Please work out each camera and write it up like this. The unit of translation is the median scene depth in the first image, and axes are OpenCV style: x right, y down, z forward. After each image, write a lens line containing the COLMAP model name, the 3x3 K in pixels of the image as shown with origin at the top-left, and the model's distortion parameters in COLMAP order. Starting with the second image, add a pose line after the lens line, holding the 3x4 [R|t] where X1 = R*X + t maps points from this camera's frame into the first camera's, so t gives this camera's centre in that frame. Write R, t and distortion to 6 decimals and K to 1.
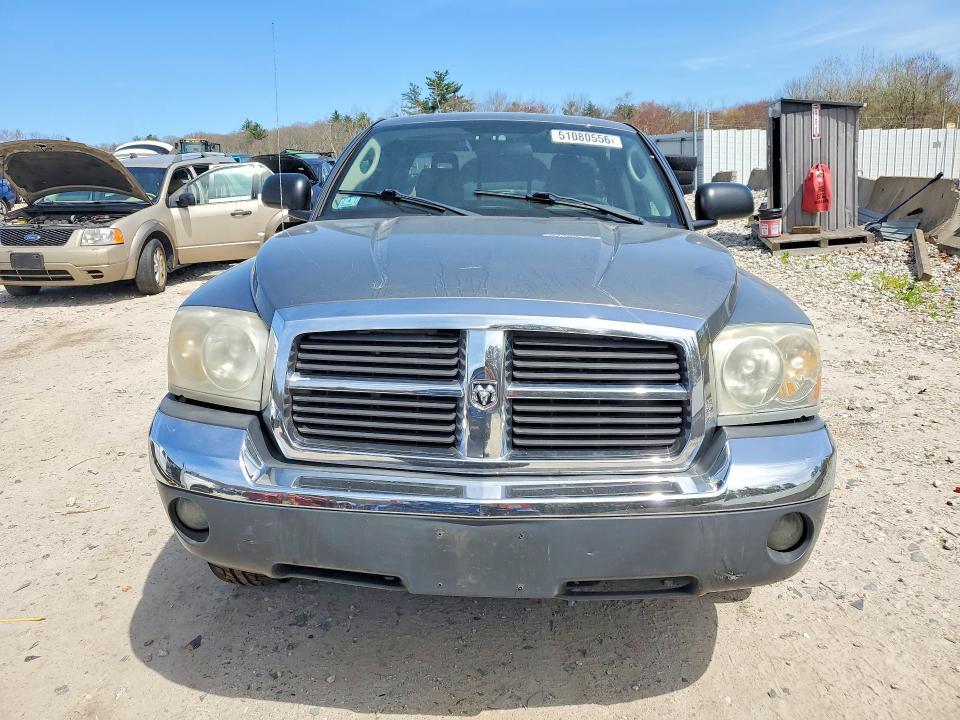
lens RADIAL K [[723.0, 0, 480.0], [0, 723.0, 360.0], [0, 0, 1]] dist [-0.002367, 0.001608]
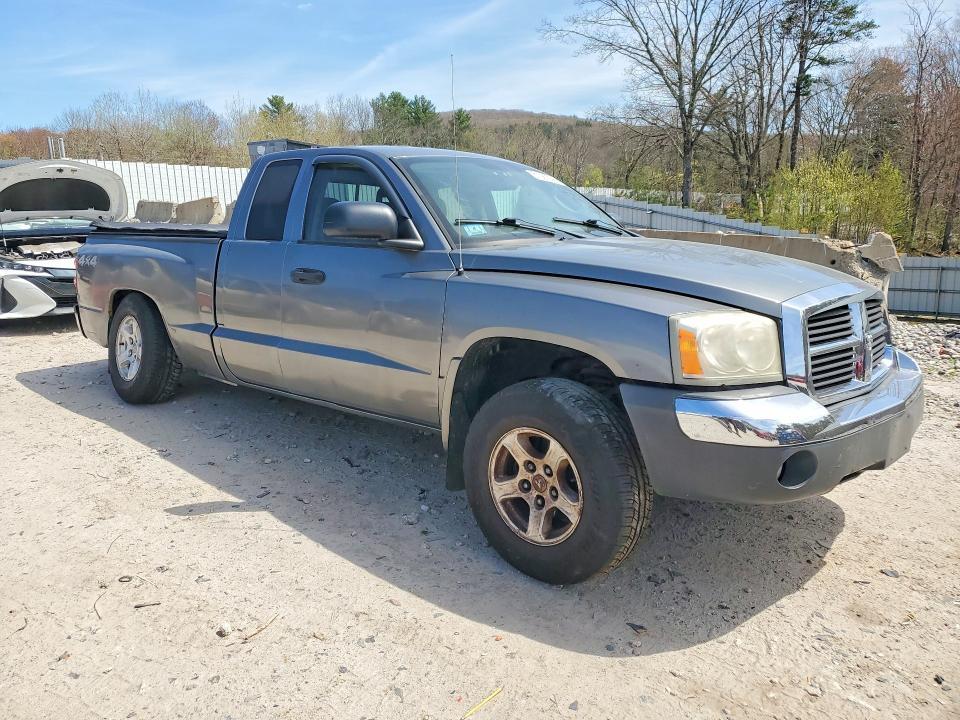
lens RADIAL K [[723.0, 0, 480.0], [0, 723.0, 360.0], [0, 0, 1]] dist [-0.002367, 0.001608]
pose [[0.651878, -0.131398, 0.746853, -1.181342], [0.164472, 0.985928, 0.029903, -0.070165], [-0.740273, 0.103344, 0.664316, 0.367615]]
